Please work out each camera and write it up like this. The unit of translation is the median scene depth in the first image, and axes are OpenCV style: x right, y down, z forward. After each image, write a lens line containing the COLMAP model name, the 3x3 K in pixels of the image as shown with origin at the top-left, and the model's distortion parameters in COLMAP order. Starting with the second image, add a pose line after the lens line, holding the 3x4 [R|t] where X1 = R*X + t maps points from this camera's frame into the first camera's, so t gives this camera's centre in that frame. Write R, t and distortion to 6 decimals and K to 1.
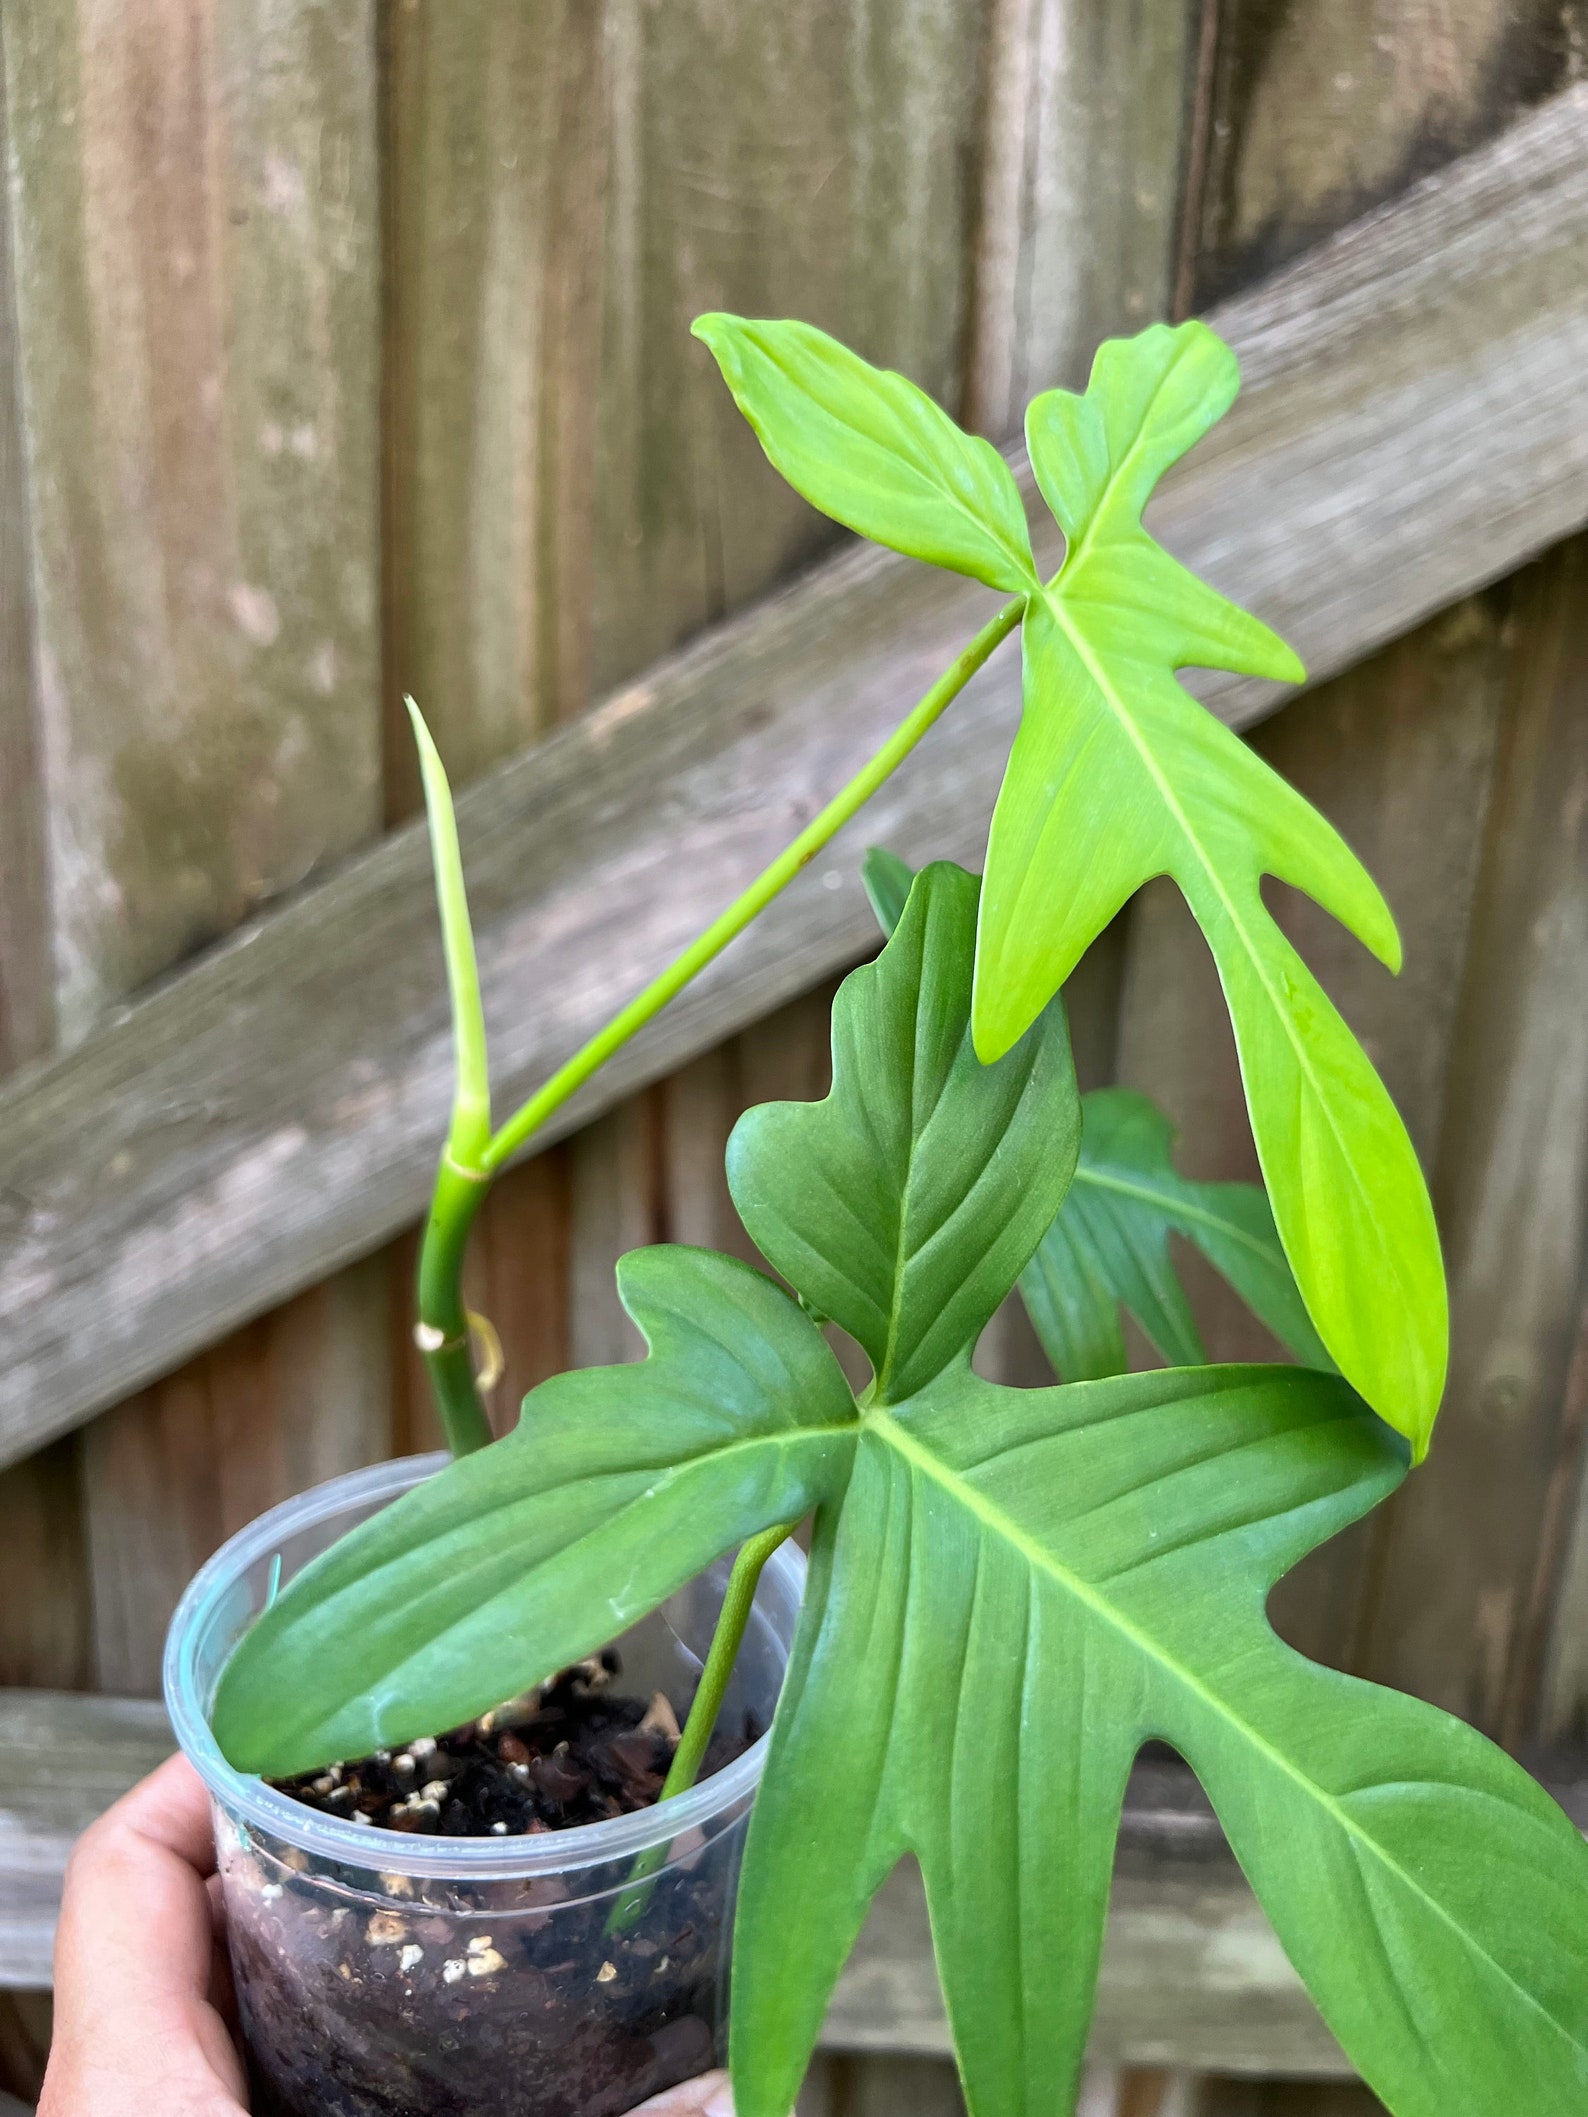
lens RADIAL K [[1606.4, 0, 794.0], [0, 1606.4, 1058.5], [0, 0, 1]] dist [0.003913, -0.028935]
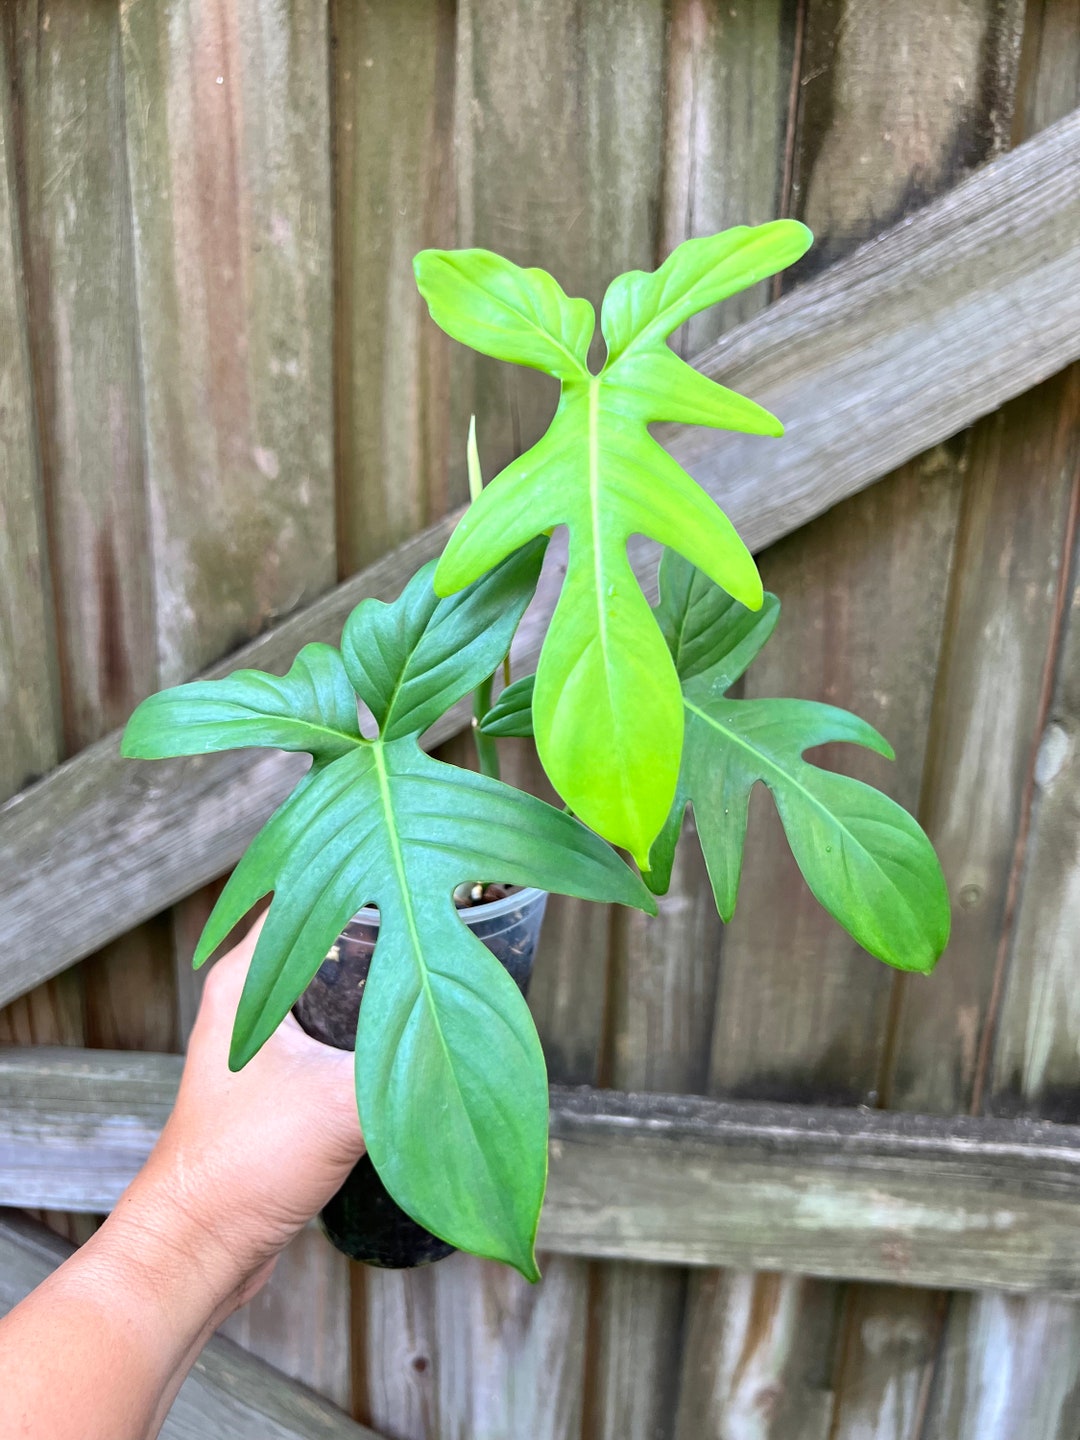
lens RADIAL K [[1092.7, 0, 540.0], [0, 1092.7, 720.0], [0, 0, 1]] dist [0.003913, -0.028935]
pose [[0.998581, -0.001077, -0.053242, 0.043723], [0.002434, 0.999673, 0.025436, -0.014348], [0.053197, -0.025530, 0.998258, -0.245180]]
